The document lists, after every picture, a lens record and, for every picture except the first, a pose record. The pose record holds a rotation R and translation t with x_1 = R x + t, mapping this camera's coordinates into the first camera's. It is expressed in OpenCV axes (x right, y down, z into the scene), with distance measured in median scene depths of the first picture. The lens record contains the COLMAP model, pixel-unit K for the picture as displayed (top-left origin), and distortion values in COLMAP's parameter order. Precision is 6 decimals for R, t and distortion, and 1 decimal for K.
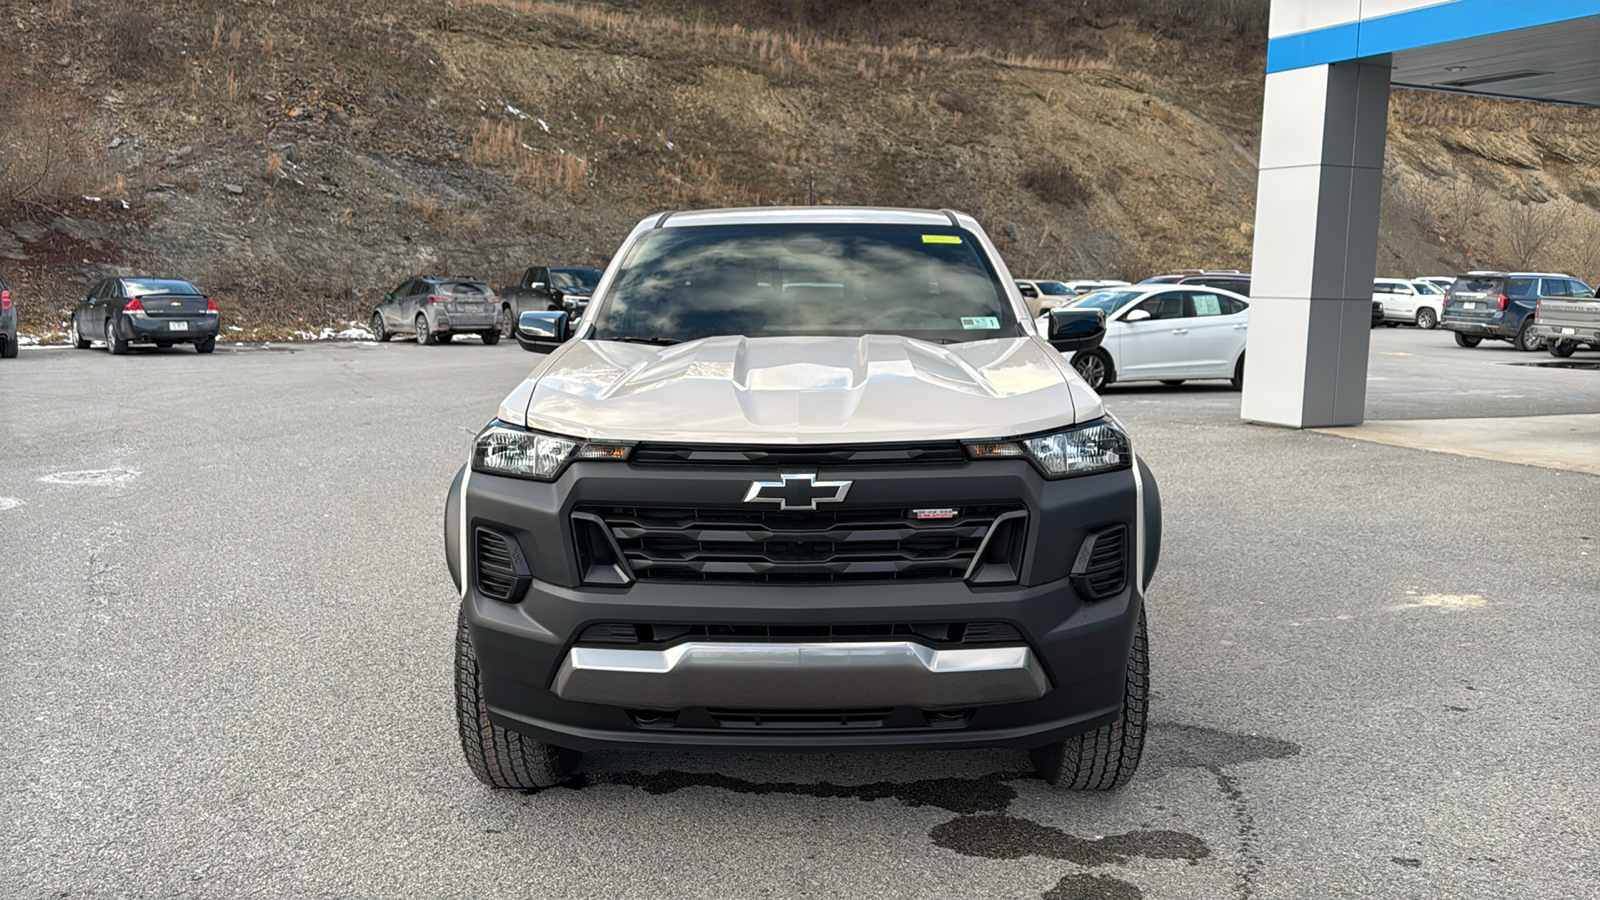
lens RADIAL K [[1374.0, 0, 808.5], [0, 1374.0, 461.7], [0, 0, 1]] dist [0.120416, -0.195883]
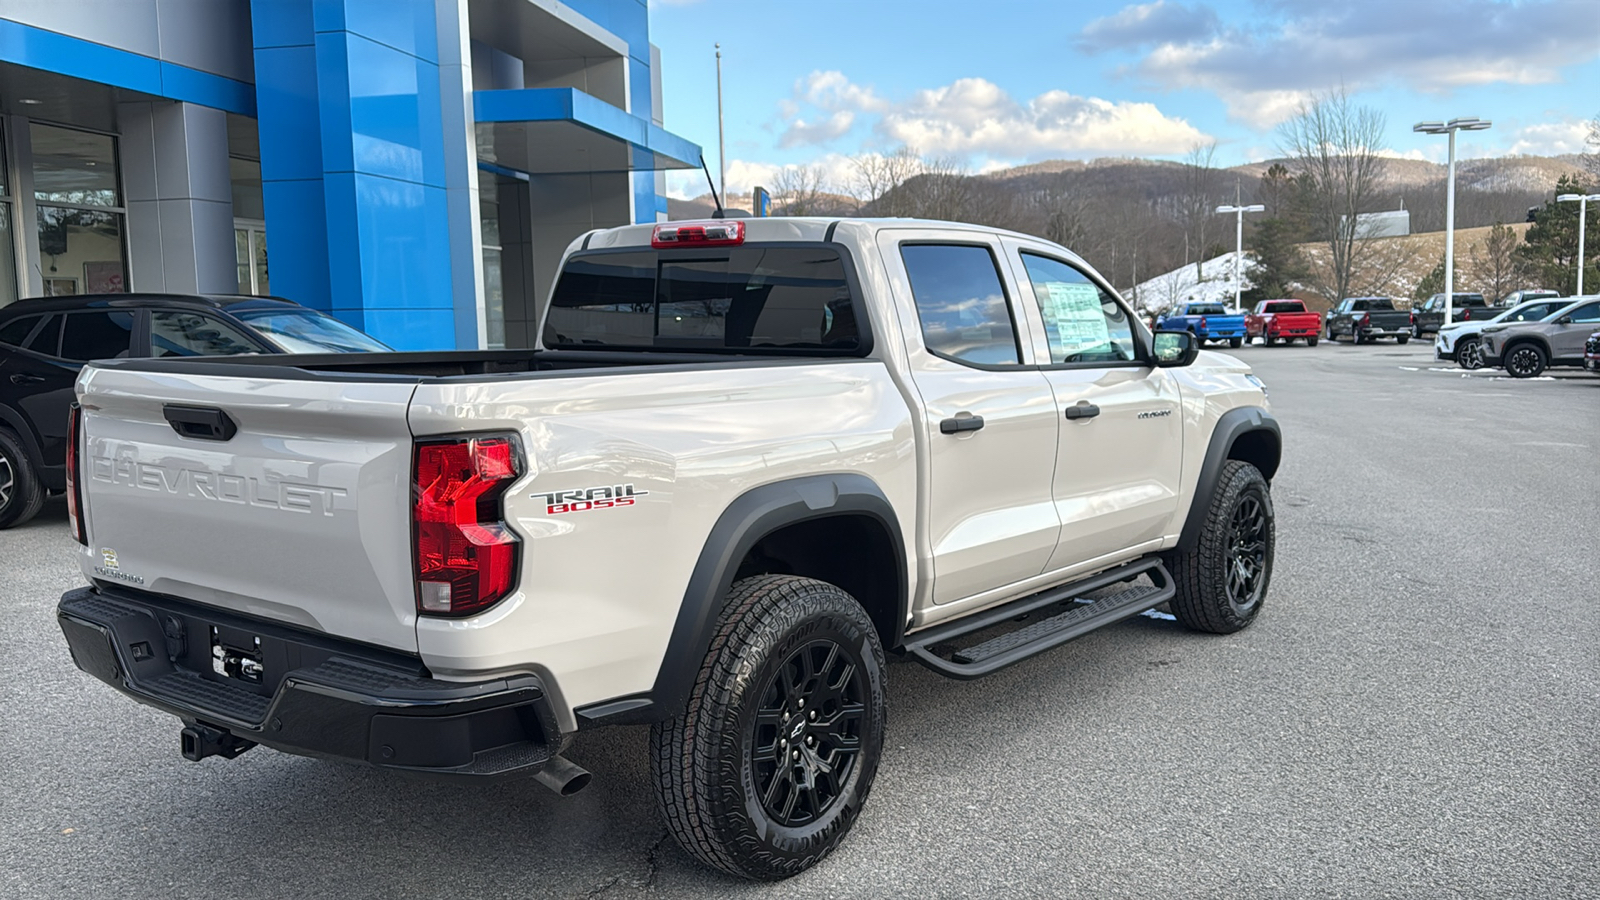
lens RADIAL K [[1374.0, 0, 801.5], [0, 1374.0, 455.4], [0, 0, 1]] dist [0.120416, -0.195883]
pose [[-0.808497, -0.058660, 0.585570, -0.084945], [0.085730, 0.972666, 0.215806, -0.038777], [-0.582223, 0.224679, -0.781368, 0.289007]]
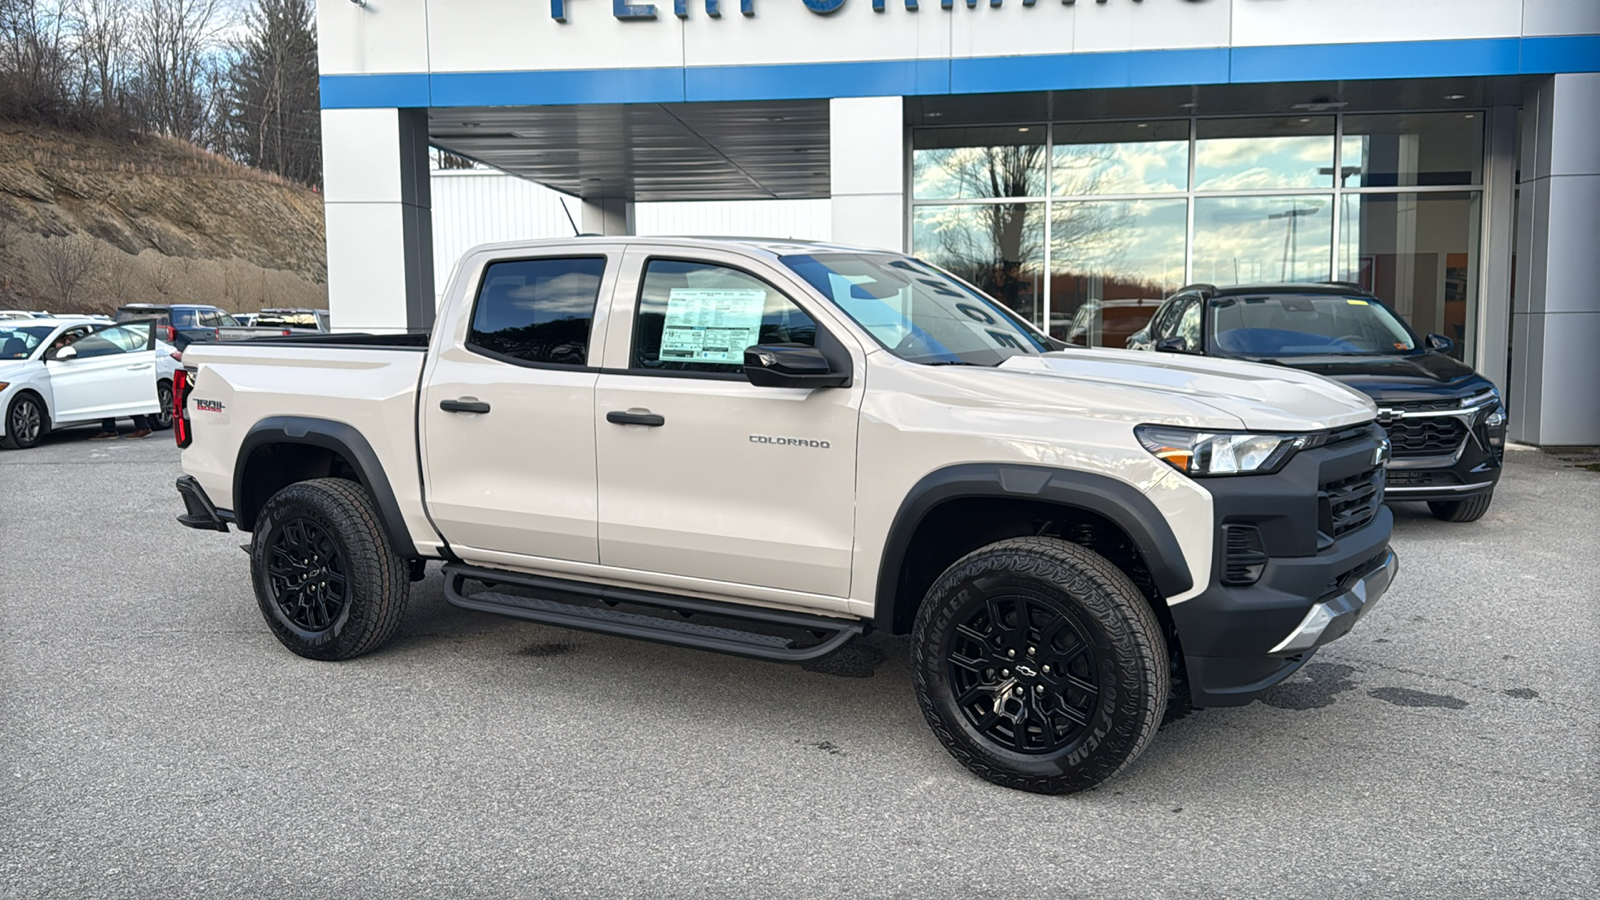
lens RADIAL K [[1374.0, 0, 790.7], [0, 1374.0, 447.5], [0, 0, 1]] dist [0.120416, -0.195883]
pose [[0.520304, -0.100156, 0.848088, -0.137679], [0.128200, 0.991005, 0.038383, -0.010280], [-0.844304, 0.088755, 0.528464, 0.070614]]
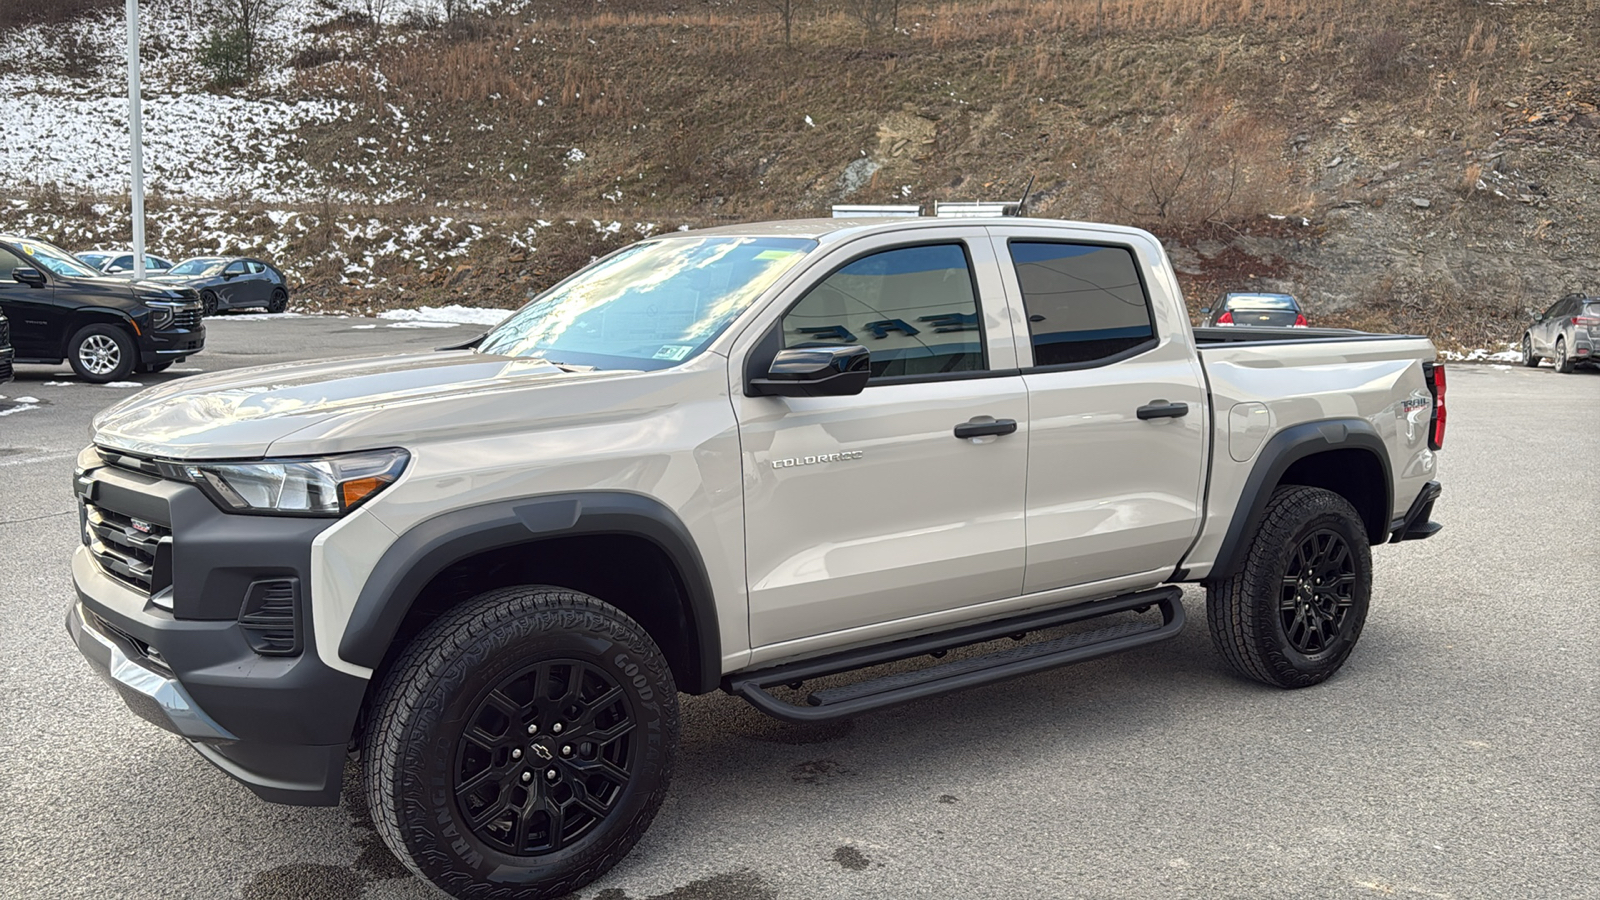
lens RADIAL K [[1374.0, 0, 798.6], [0, 1374.0, 459.1], [0, 0, 1]] dist [0.120416, -0.195883]
pose [[0.602550, 0.112692, -0.790085, 0.111811], [-0.122489, 0.991309, 0.047978, -0.011181], [0.788625, 0.067868, 0.611117, 0.071296]]
